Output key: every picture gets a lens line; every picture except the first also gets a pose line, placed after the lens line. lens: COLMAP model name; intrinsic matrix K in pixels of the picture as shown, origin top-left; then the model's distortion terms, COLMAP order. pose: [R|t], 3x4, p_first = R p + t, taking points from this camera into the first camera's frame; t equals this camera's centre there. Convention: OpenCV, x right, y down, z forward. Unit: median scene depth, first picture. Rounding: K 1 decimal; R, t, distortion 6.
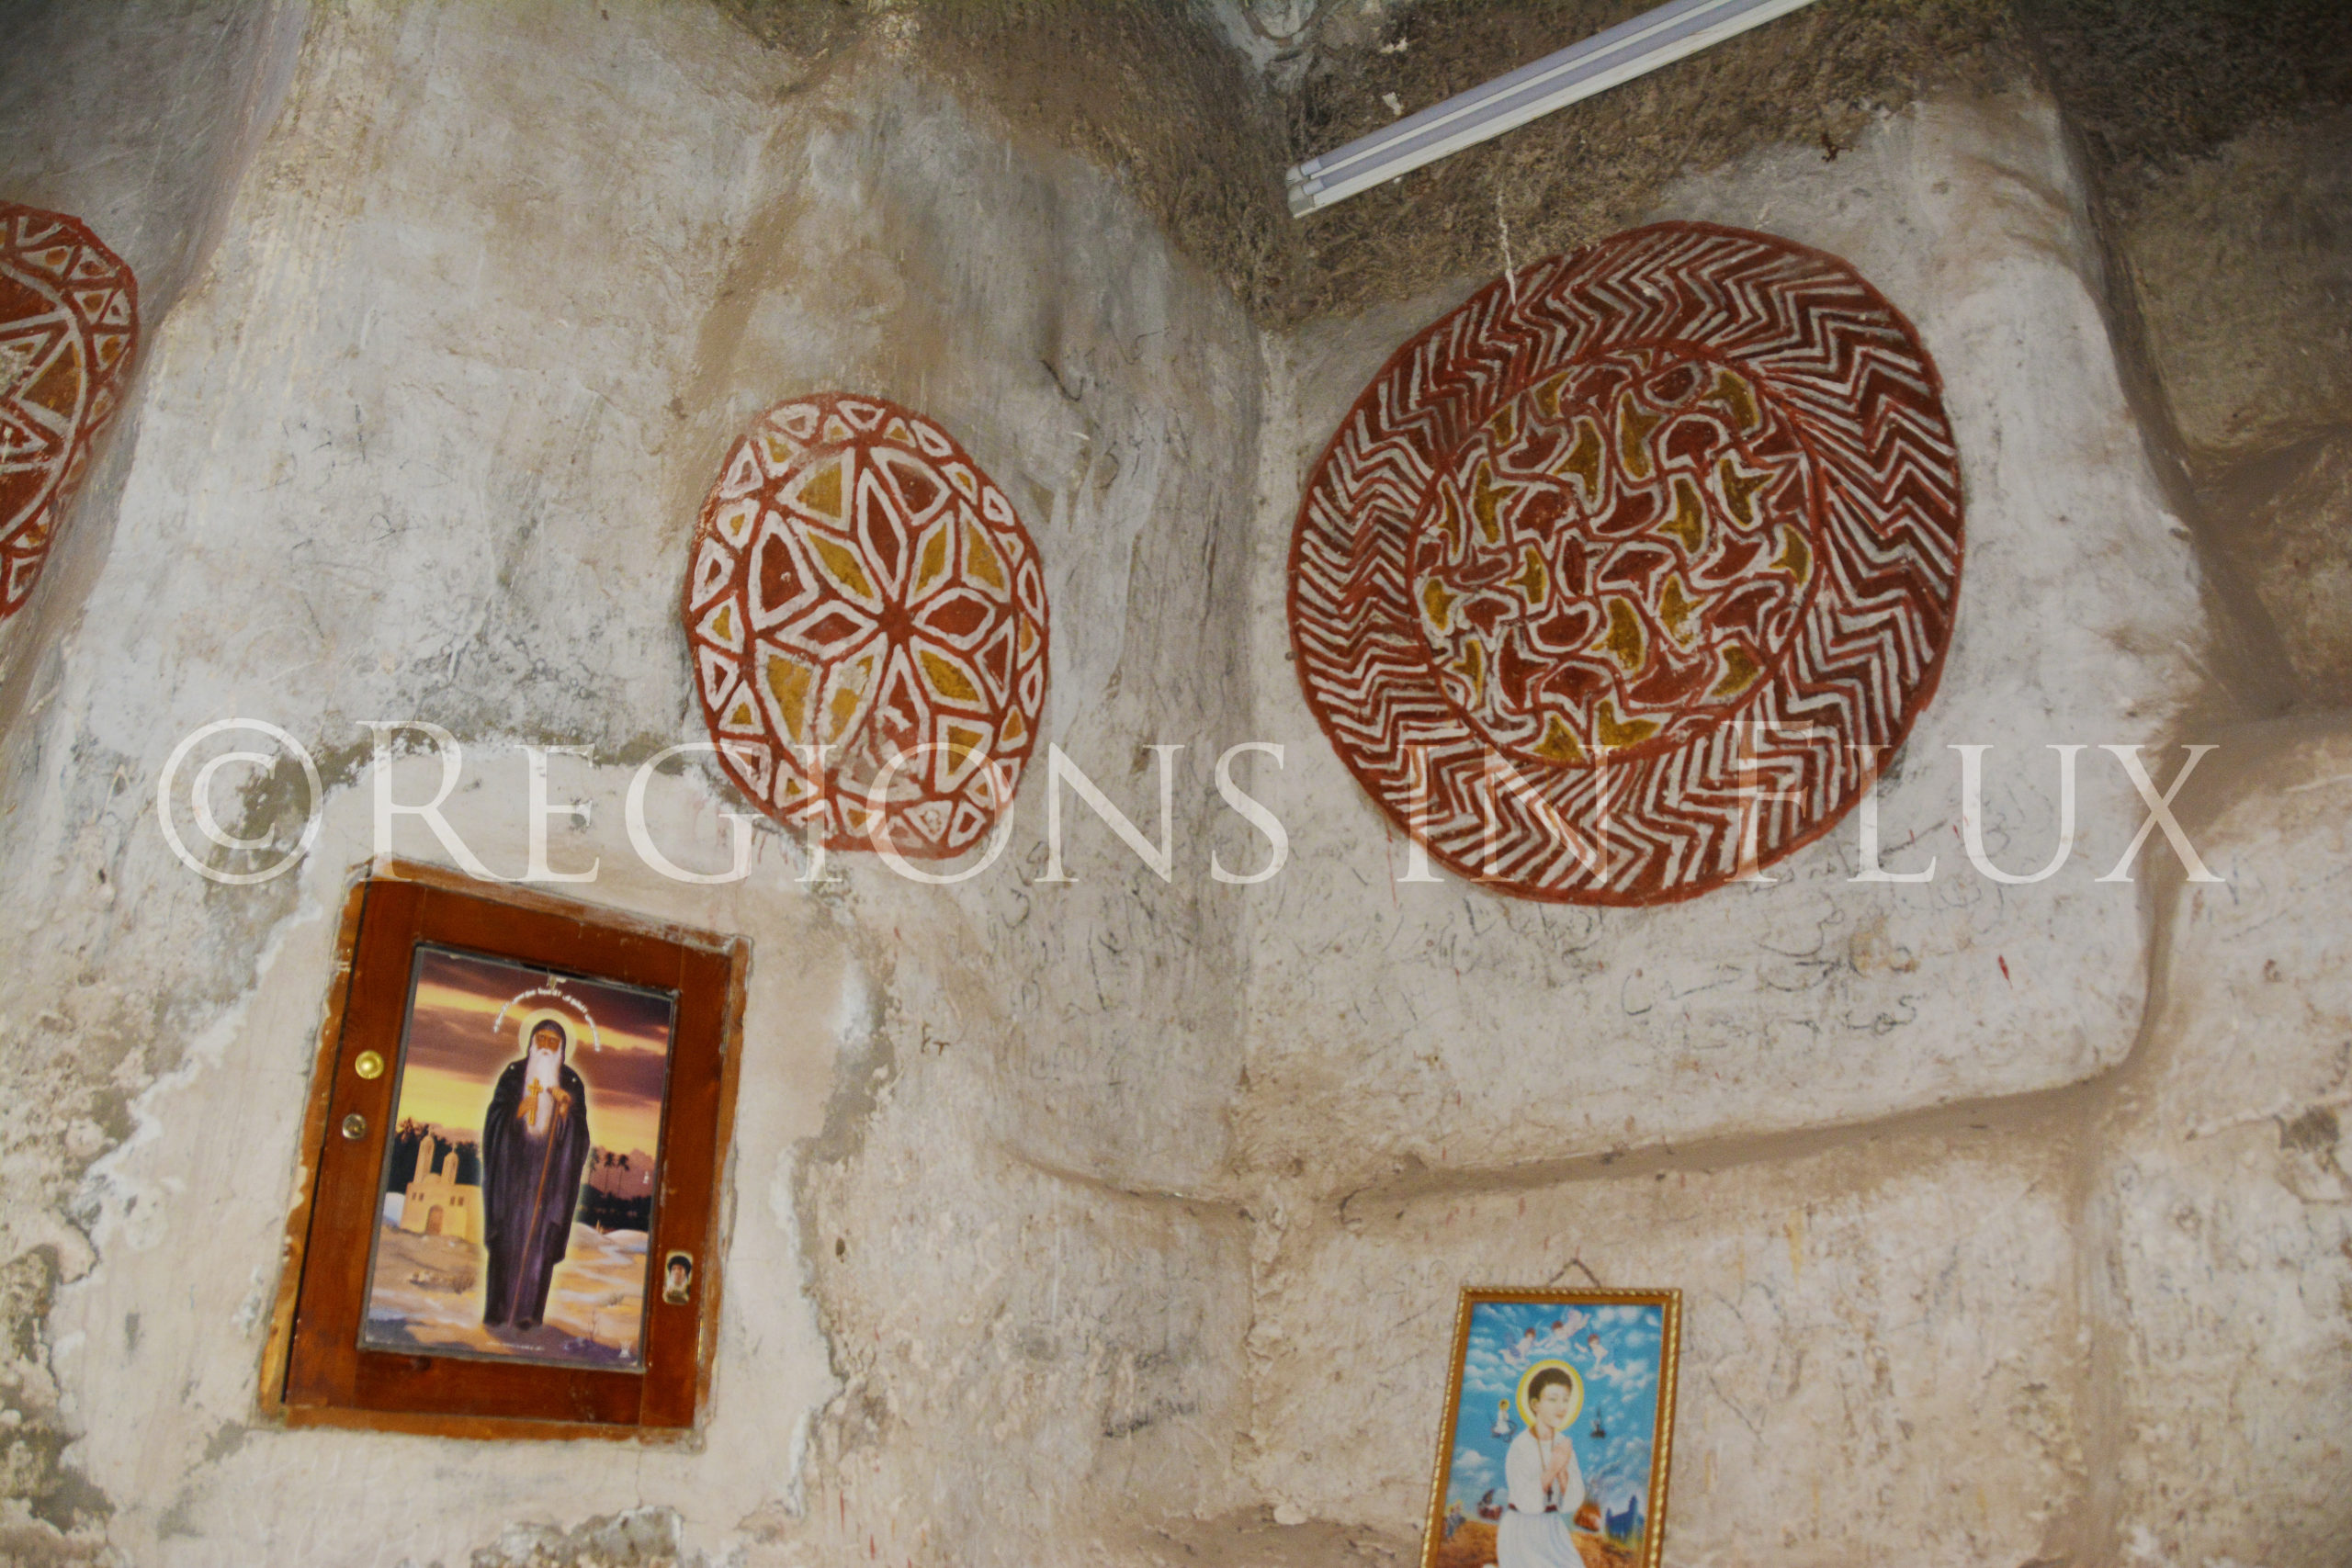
lens RADIAL K [[1849.5, 0, 1176.0], [0, 1849.5, 784.0], [0, 0, 1]] dist [-0.166951, 0.127394]
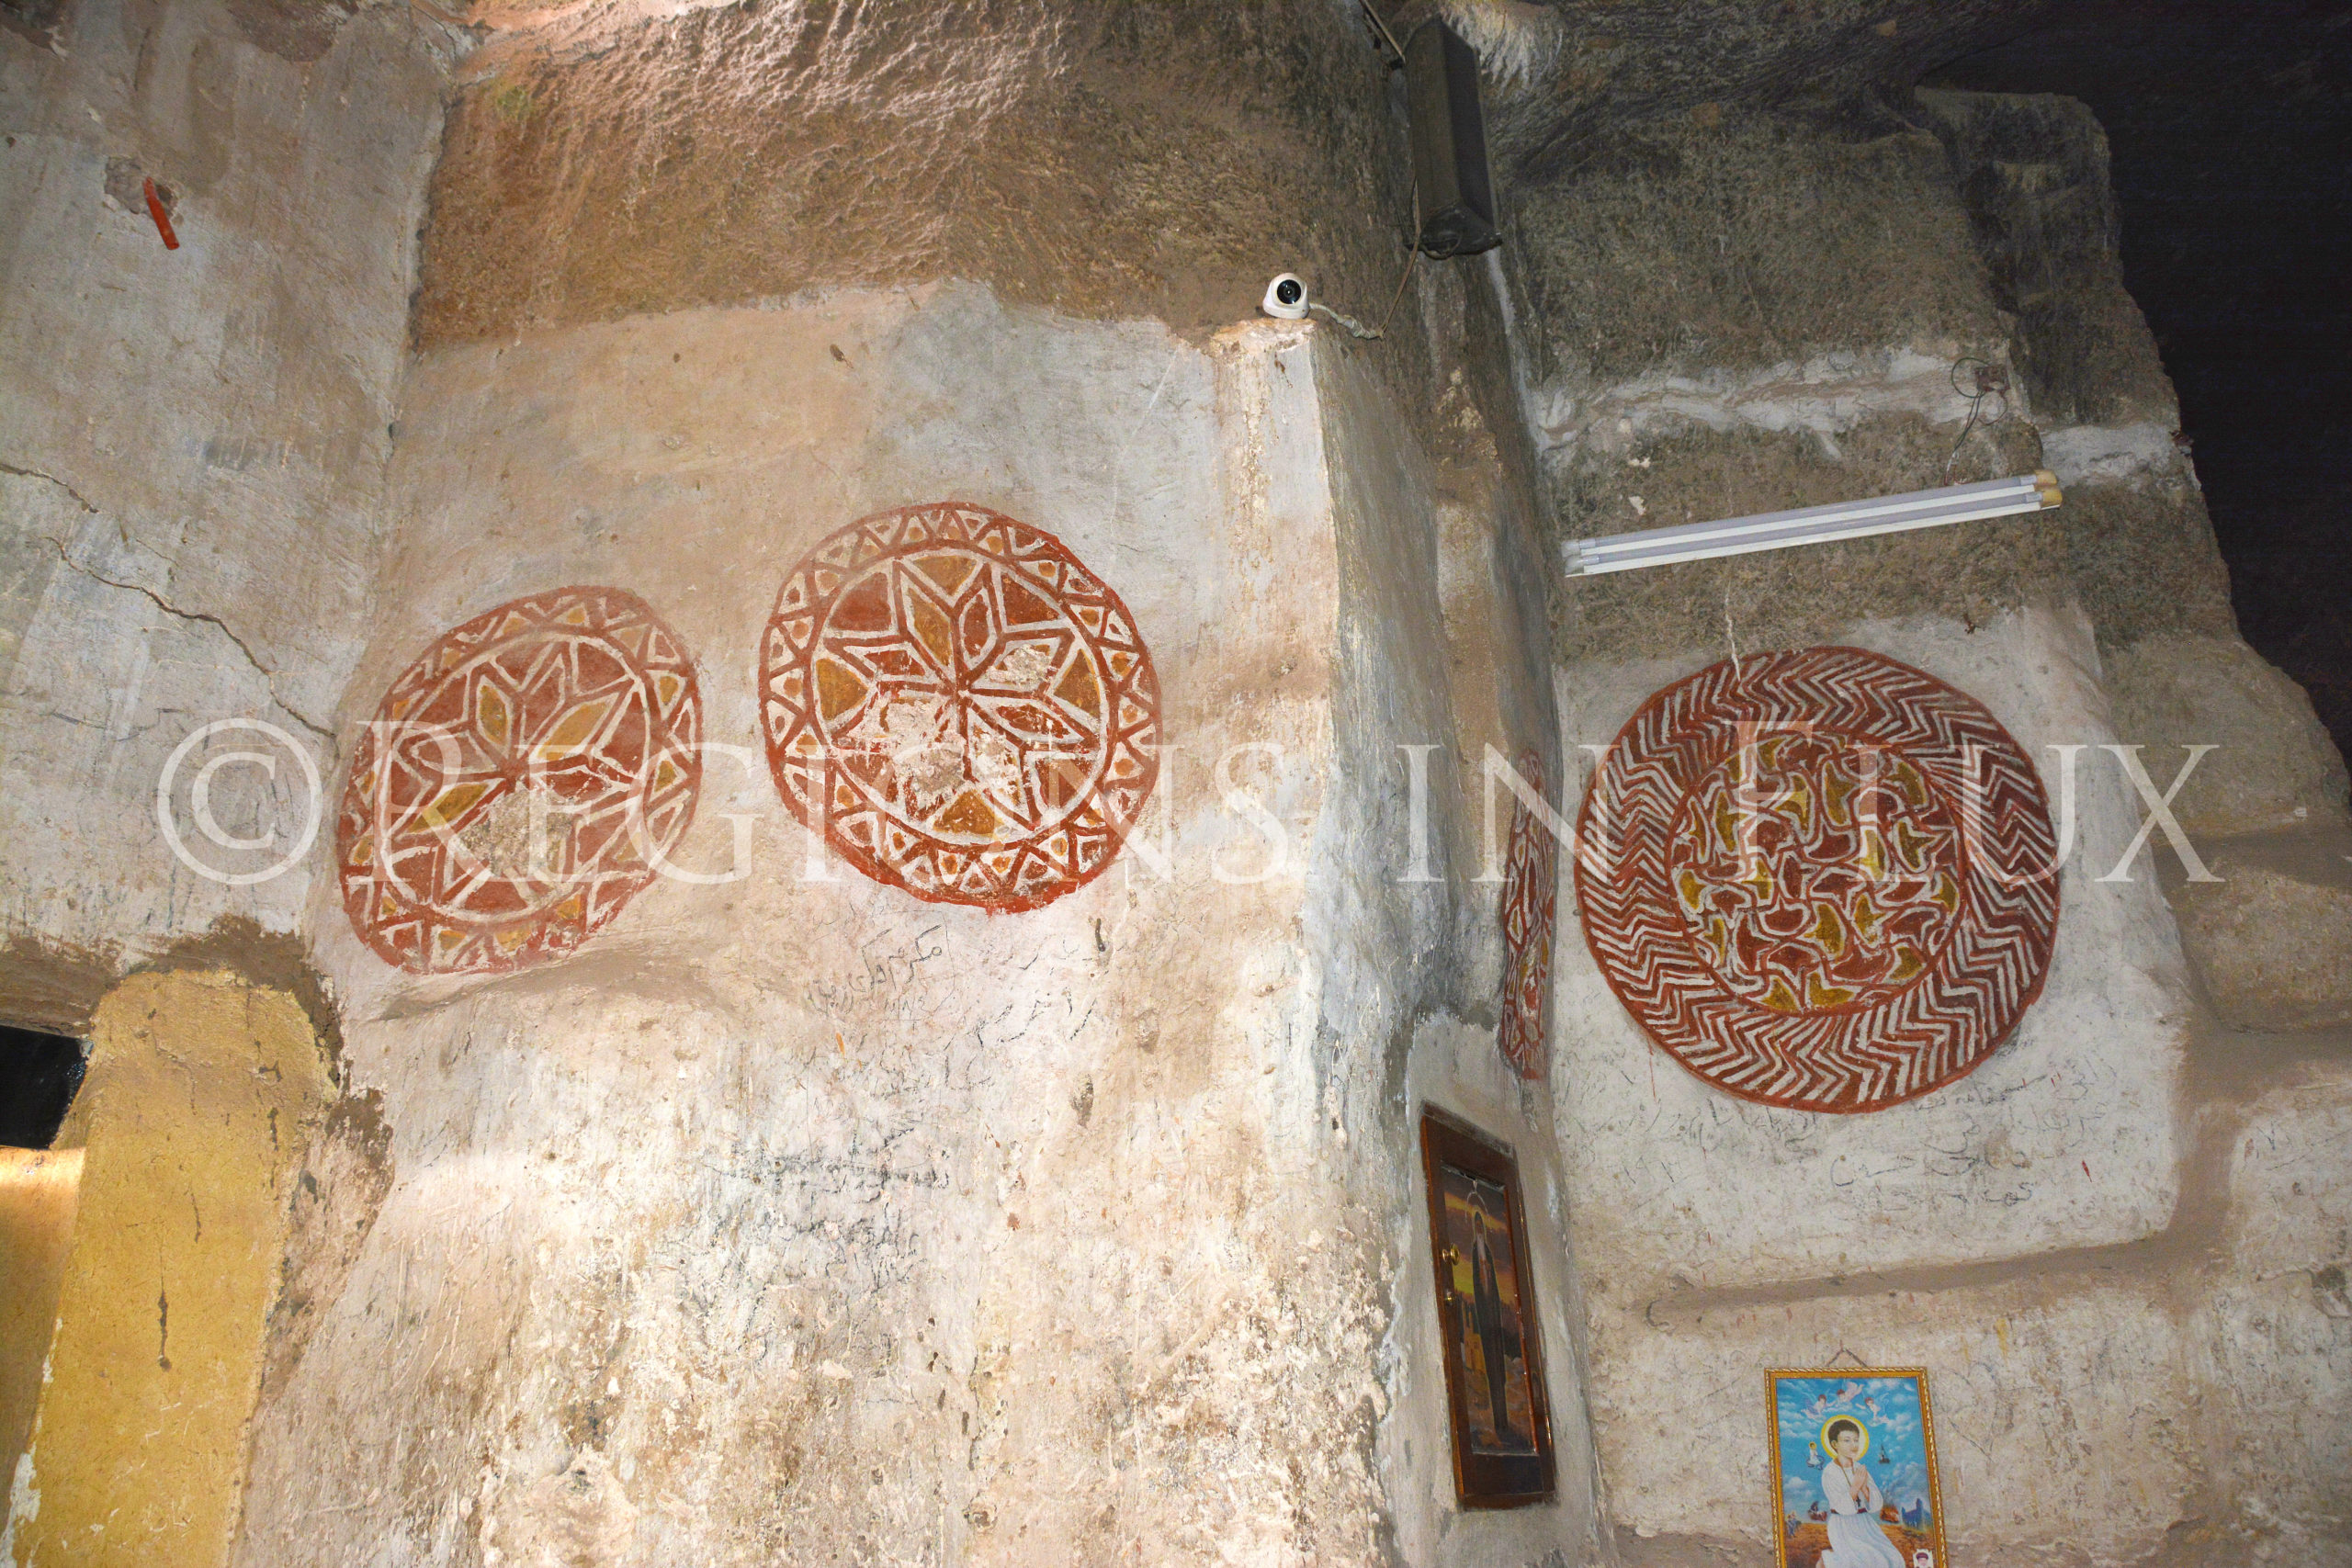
lens RADIAL K [[1849.5, 0, 1176.0], [0, 1849.5, 784.0], [0, 0, 1]] dist [-0.166951, 0.127394]
pose [[0.917906, 0.103044, 0.383185, -0.870135], [-0.094128, 0.994674, -0.042000, -0.092023], [-0.385472, 0.002484, 0.922716, -0.173670]]
